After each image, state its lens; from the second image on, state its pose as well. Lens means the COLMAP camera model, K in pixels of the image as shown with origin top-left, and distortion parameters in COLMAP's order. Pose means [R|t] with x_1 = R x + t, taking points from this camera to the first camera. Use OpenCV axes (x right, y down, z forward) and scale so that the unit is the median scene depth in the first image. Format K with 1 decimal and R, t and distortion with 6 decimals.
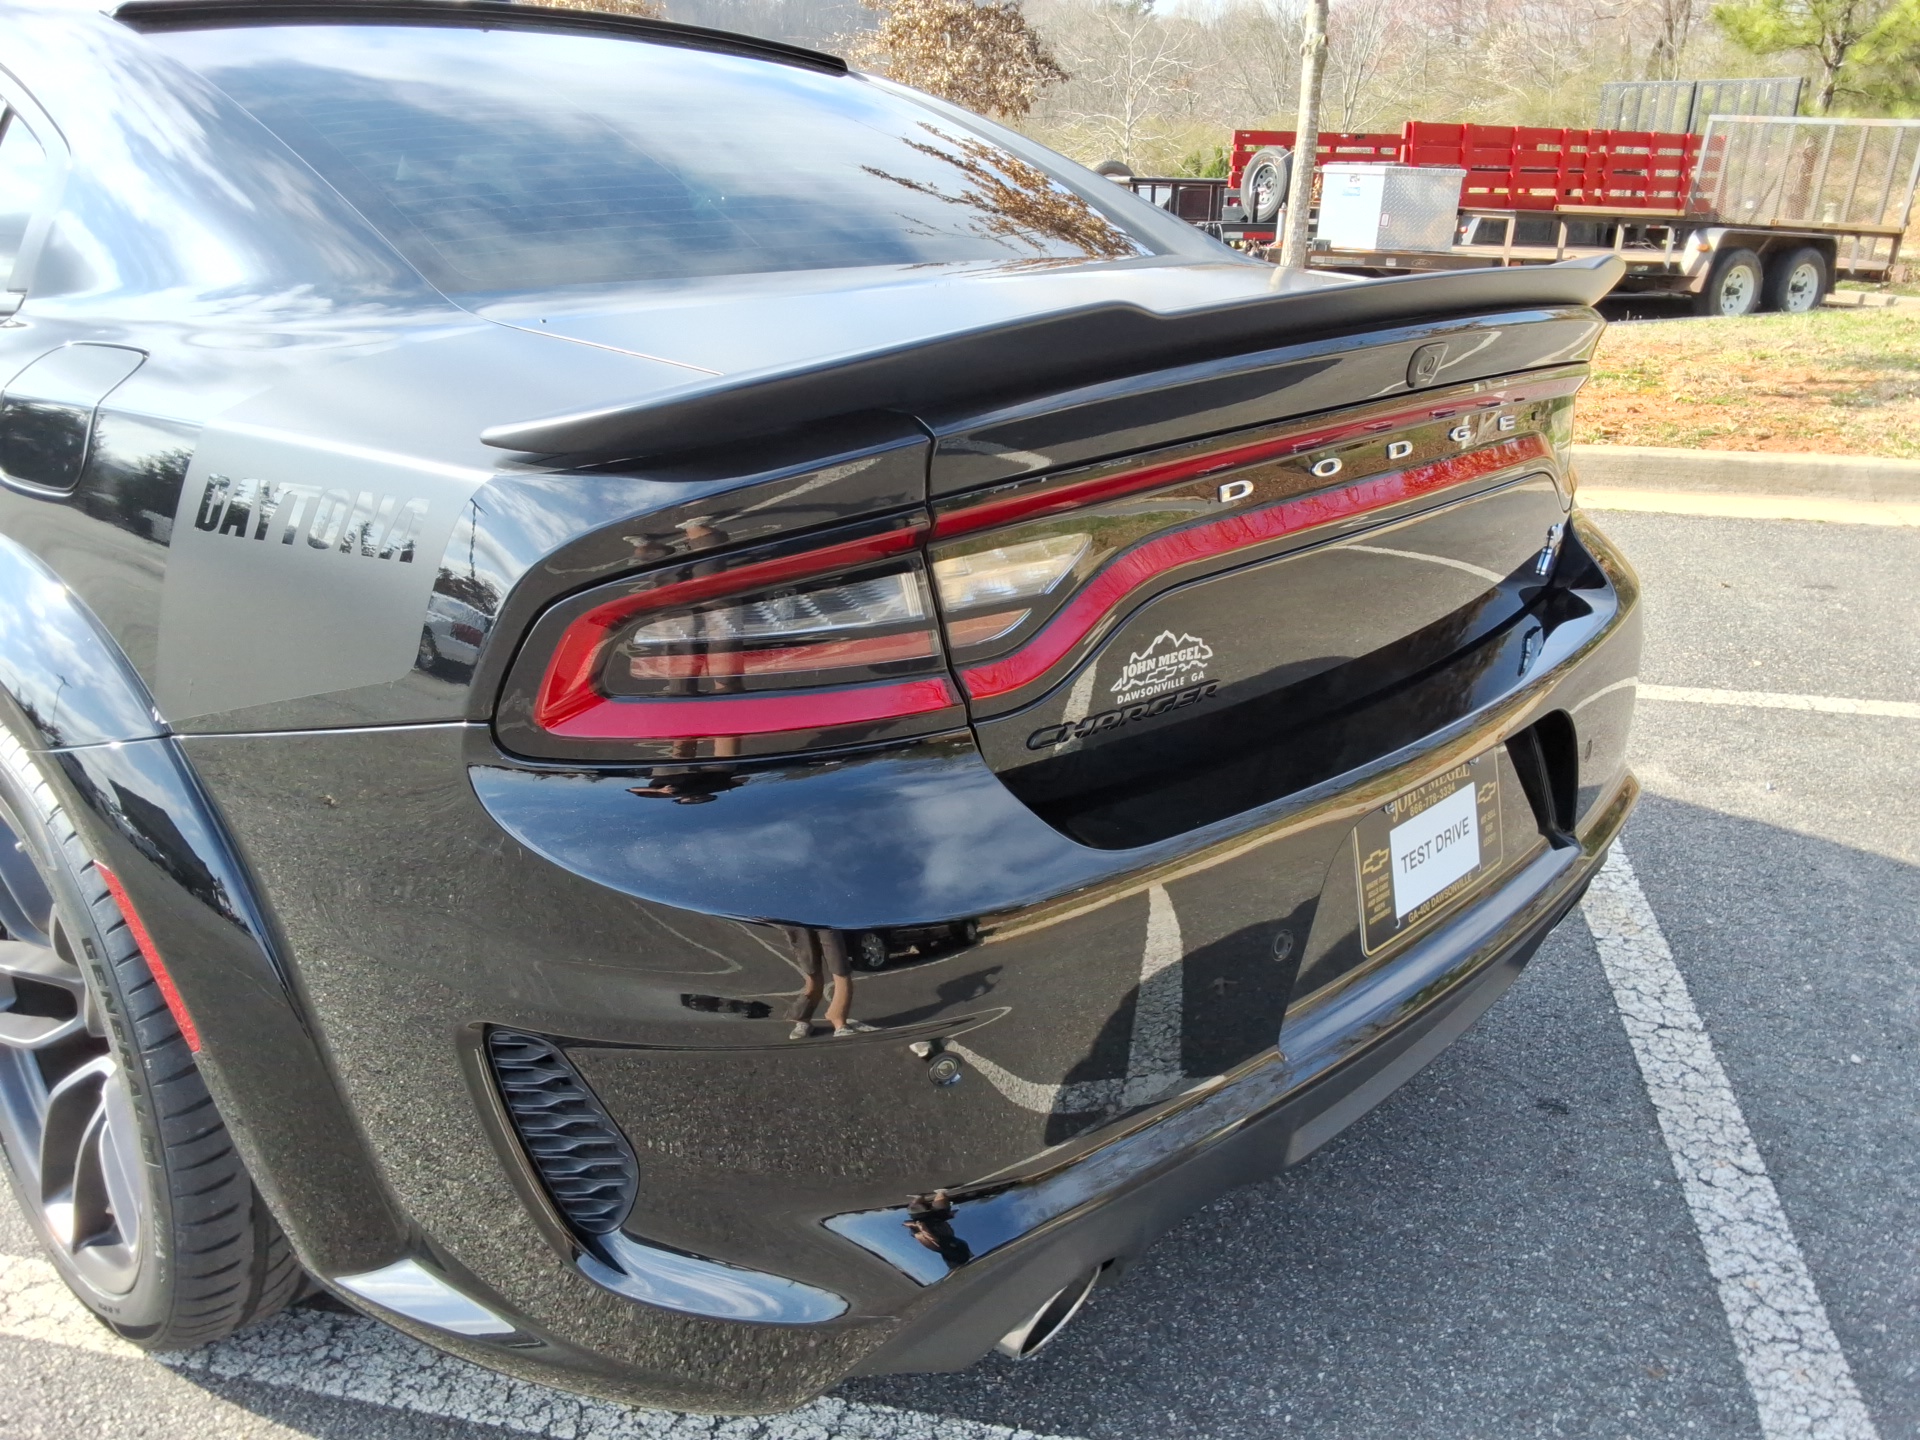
lens RADIAL K [[1527.8, 0, 975.1], [0, 1527.8, 706.7], [0, 0, 1]] dist [0.092244, -0.140293]
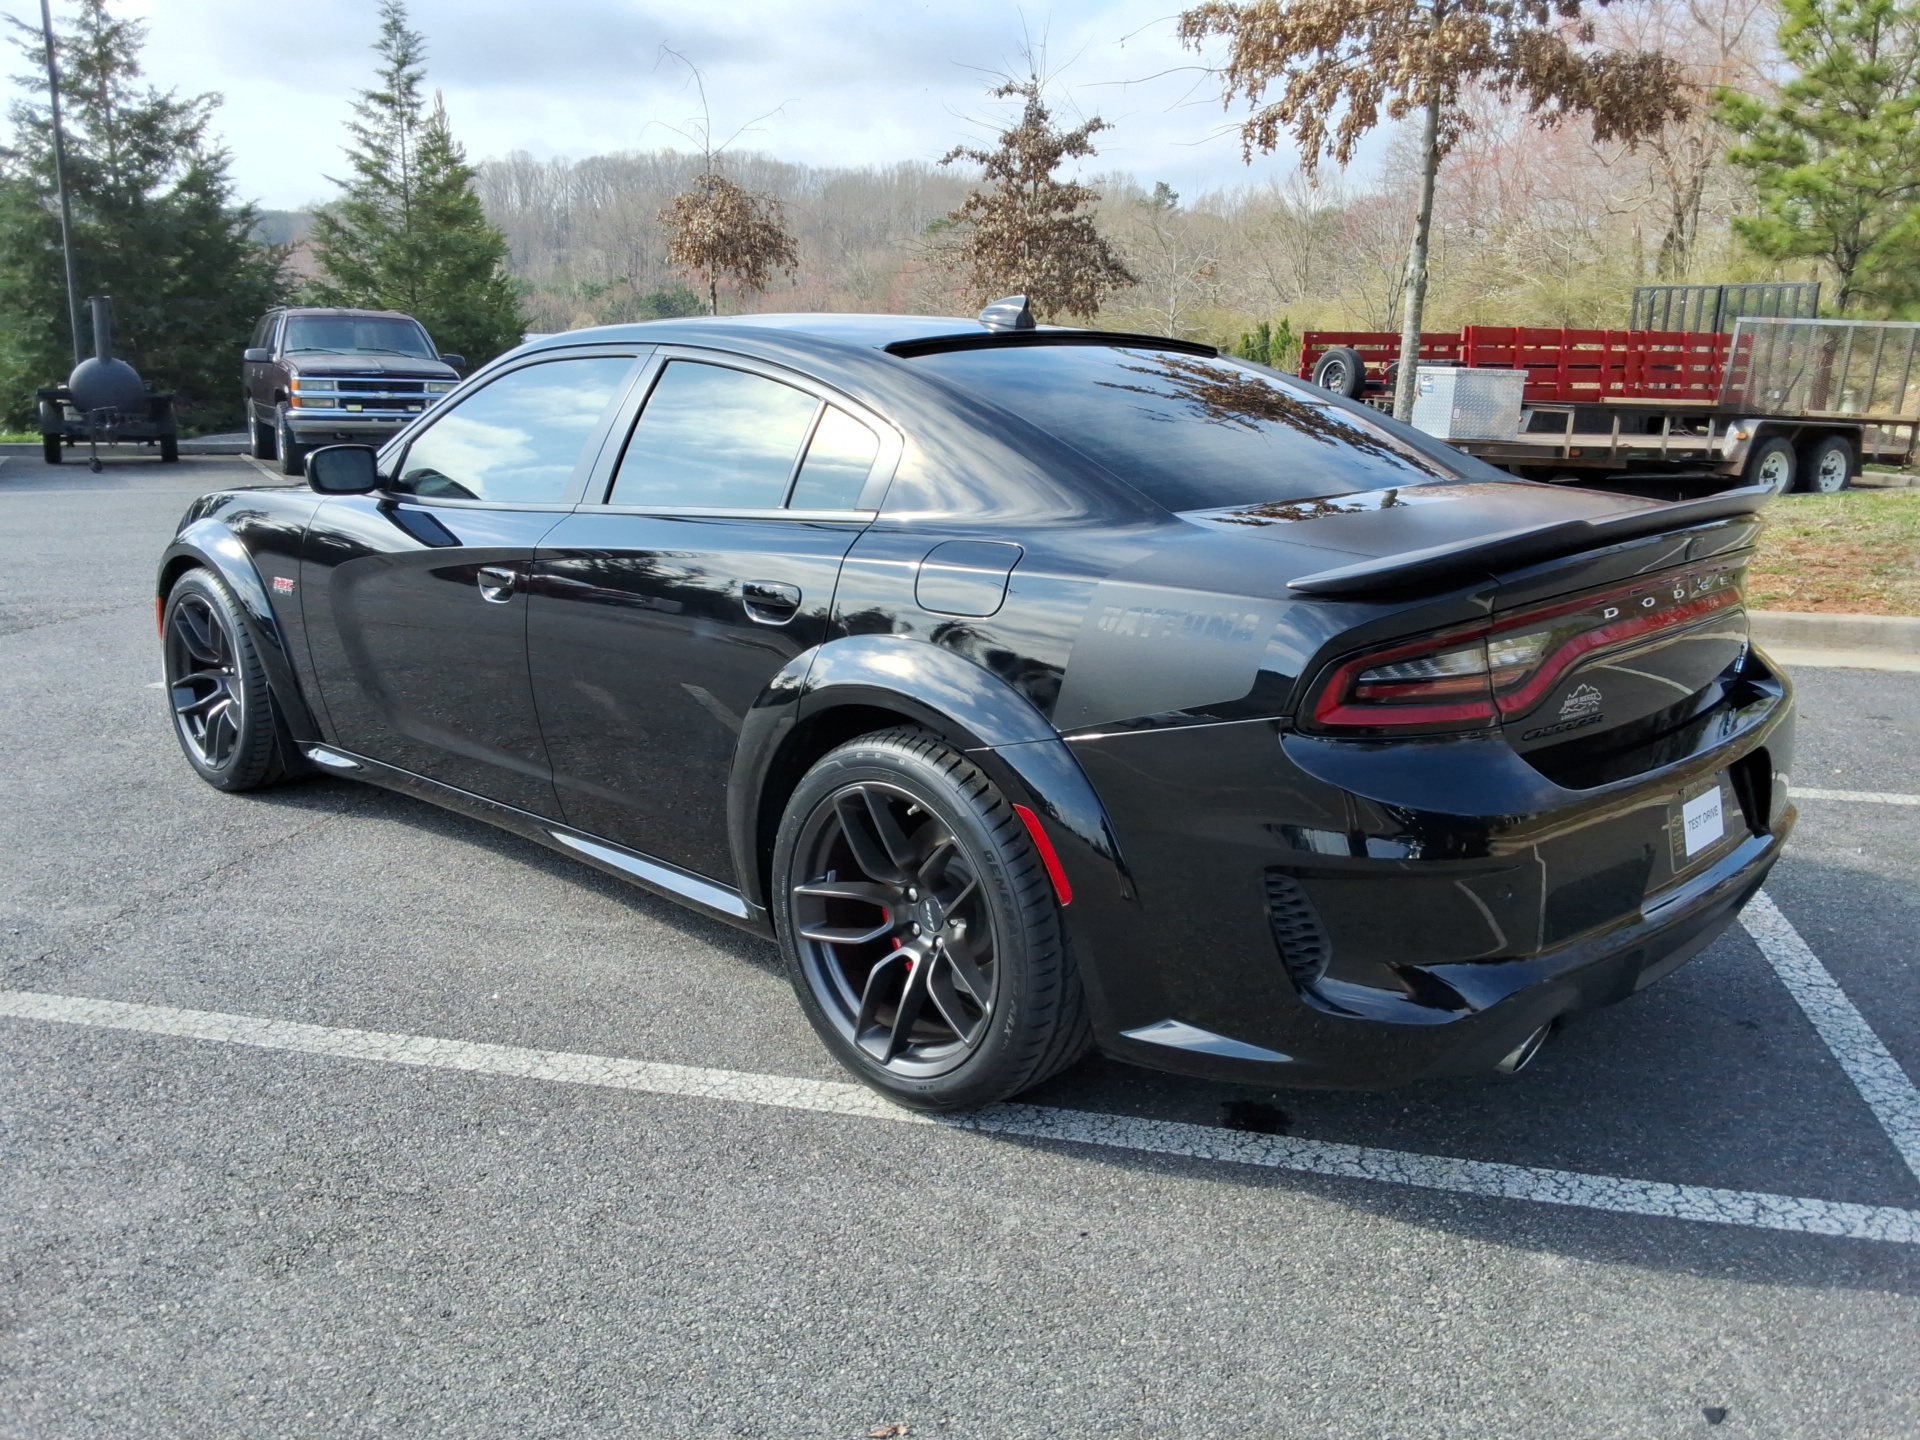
lens RADIAL K [[1527.8, 0, 982.2], [0, 1527.8, 696.1], [0, 0, 1]] dist [0.092244, -0.140293]
pose [[0.999902, 0.002252, -0.013844, -0.424741], [-0.003812, 0.993511, -0.113669, 0.133474], [0.013498, 0.113711, 0.993422, -0.667377]]
